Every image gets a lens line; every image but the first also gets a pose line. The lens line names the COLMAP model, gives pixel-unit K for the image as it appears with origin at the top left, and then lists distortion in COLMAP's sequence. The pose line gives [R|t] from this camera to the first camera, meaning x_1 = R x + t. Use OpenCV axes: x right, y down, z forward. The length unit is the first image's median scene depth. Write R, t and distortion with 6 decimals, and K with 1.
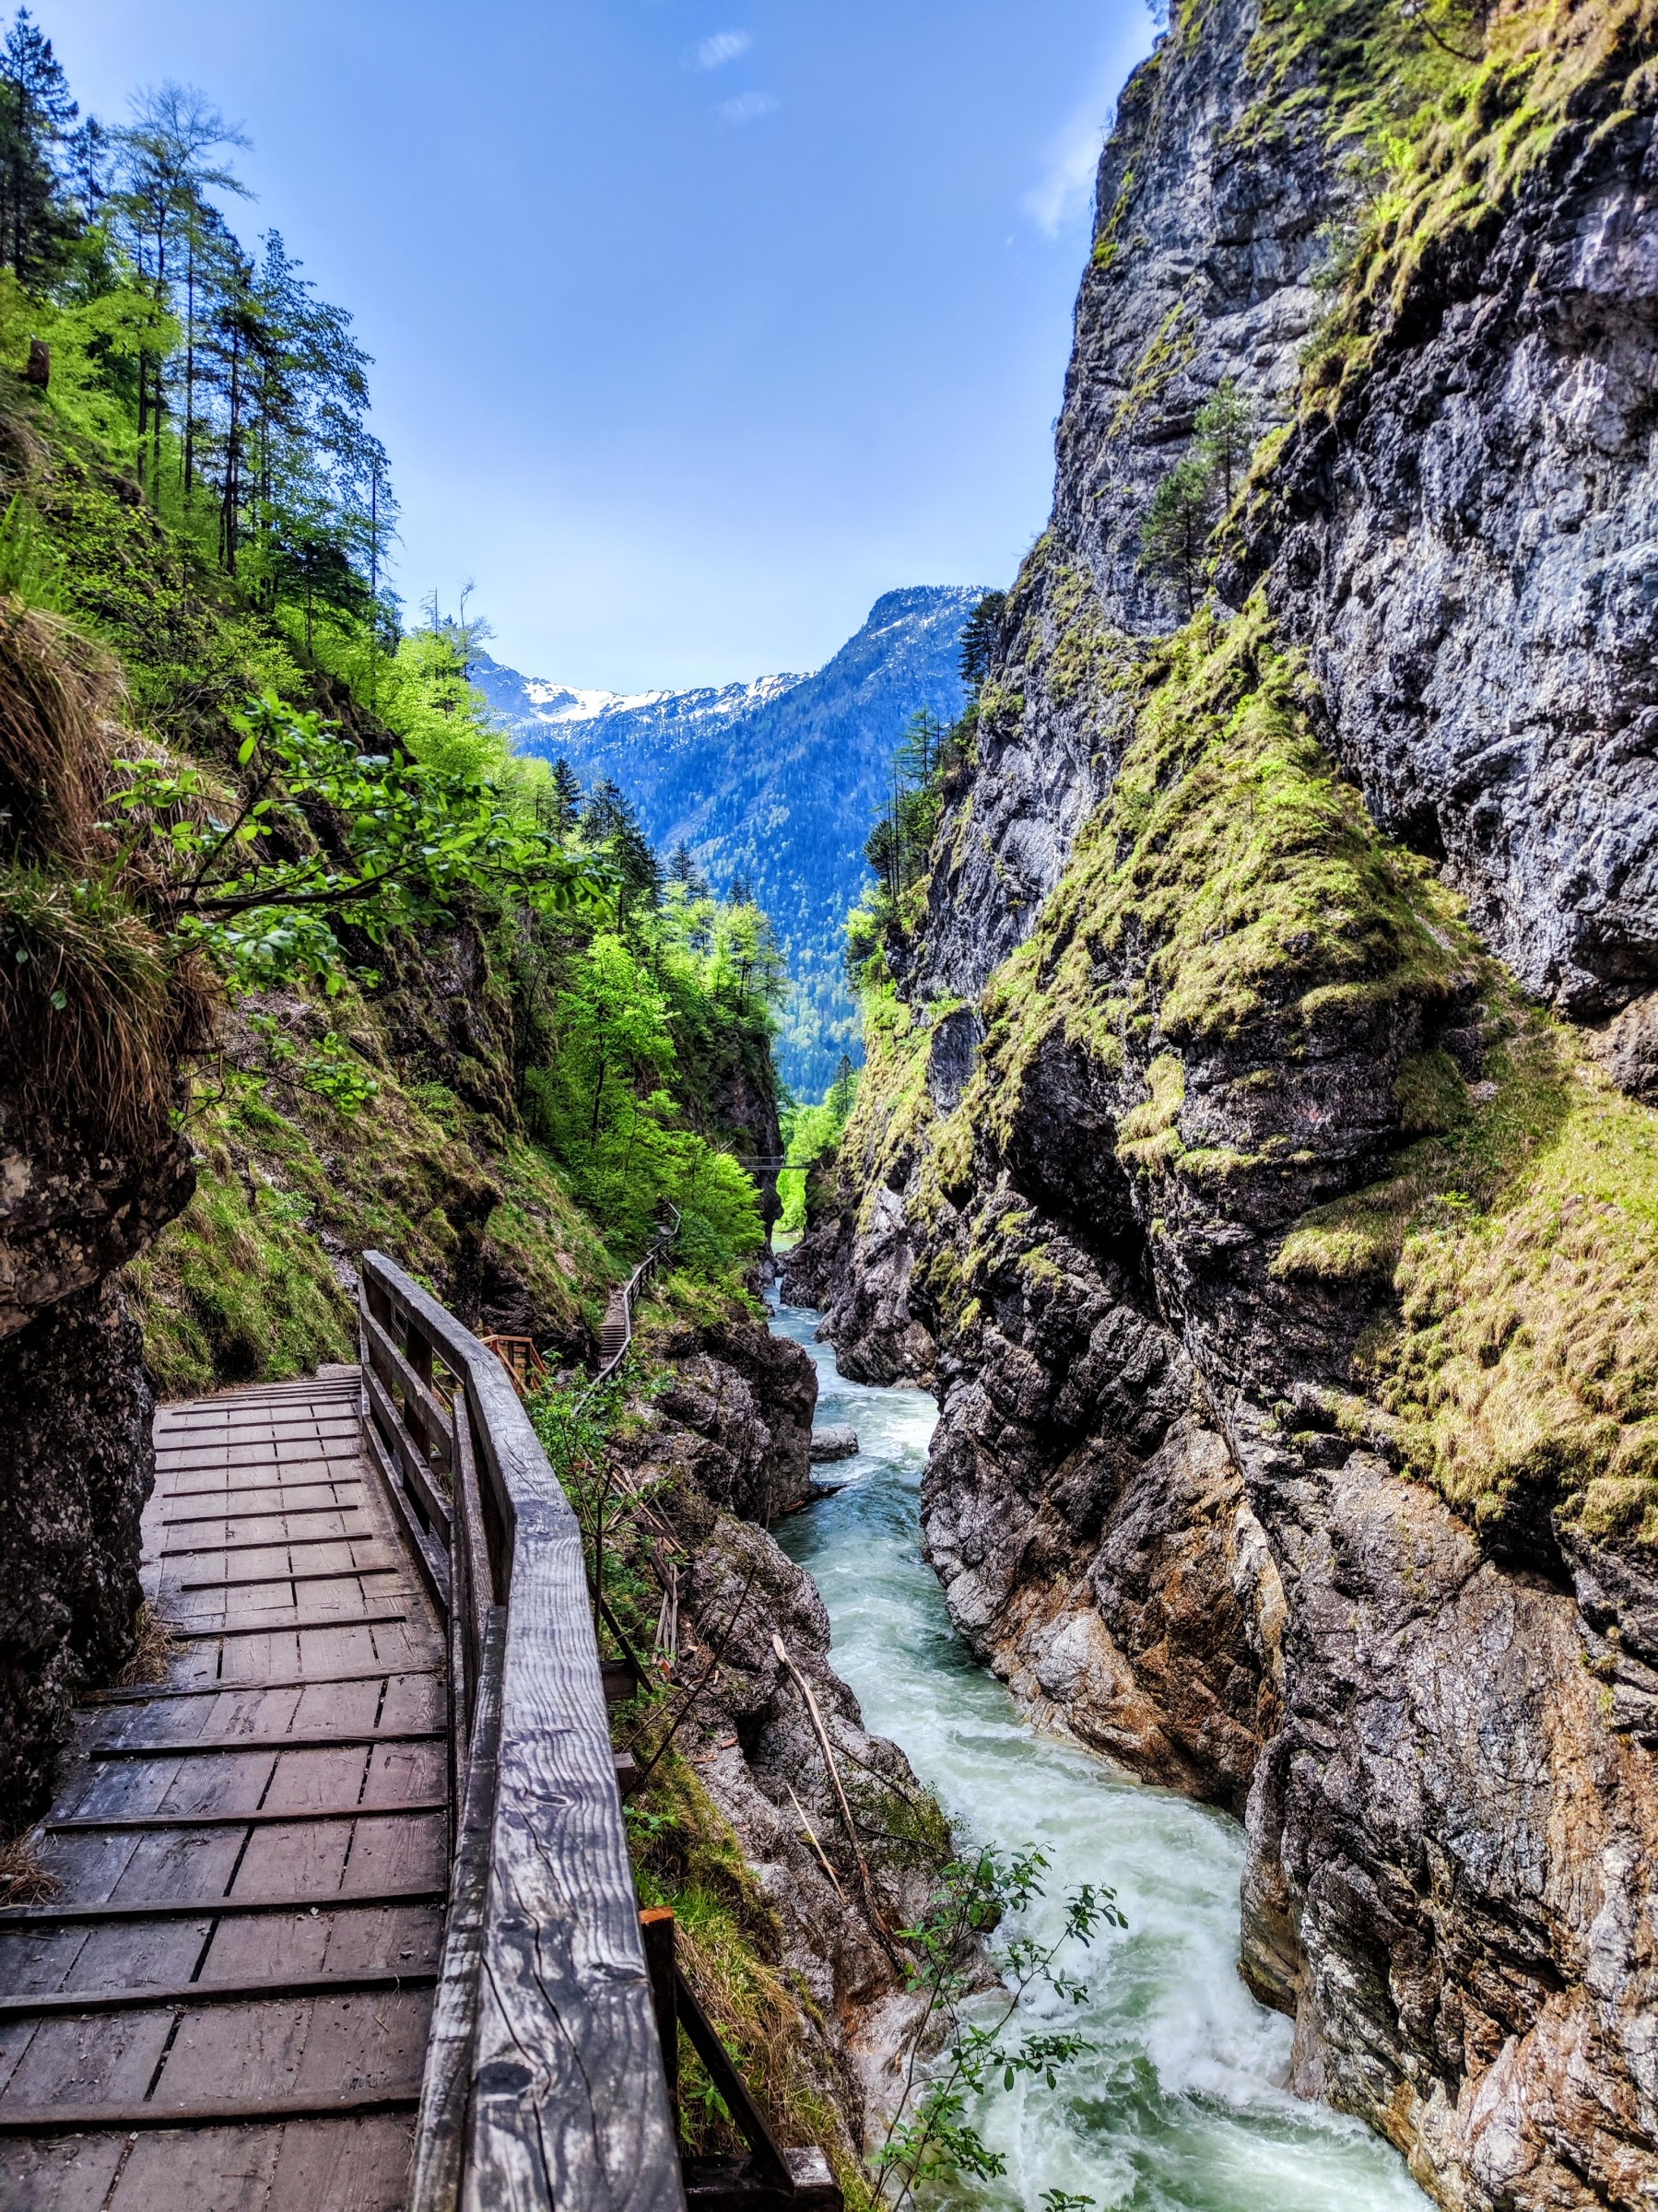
lens RADIAL K [[1616.3, 0, 829.0], [0, 1616.3, 1106.0], [0, 0, 1]] dist [0.040303, -0.001402]
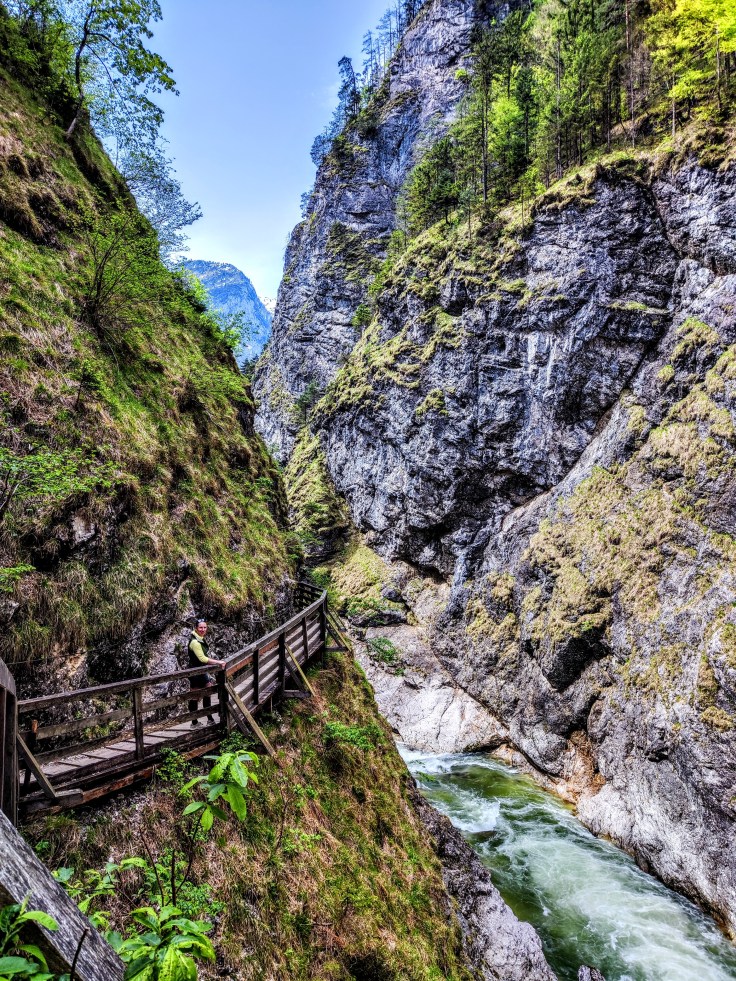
lens RADIAL K [[716.9, 0, 368.0], [0, 716.9, 490.5], [0, 0, 1]] dist [0.040303, -0.001402]
pose [[0.956277, 0.026503, 0.291259, -0.247621], [-0.025485, 0.999649, -0.007290, -0.152513], [-0.291350, -0.000452, 0.956617, -1.264201]]
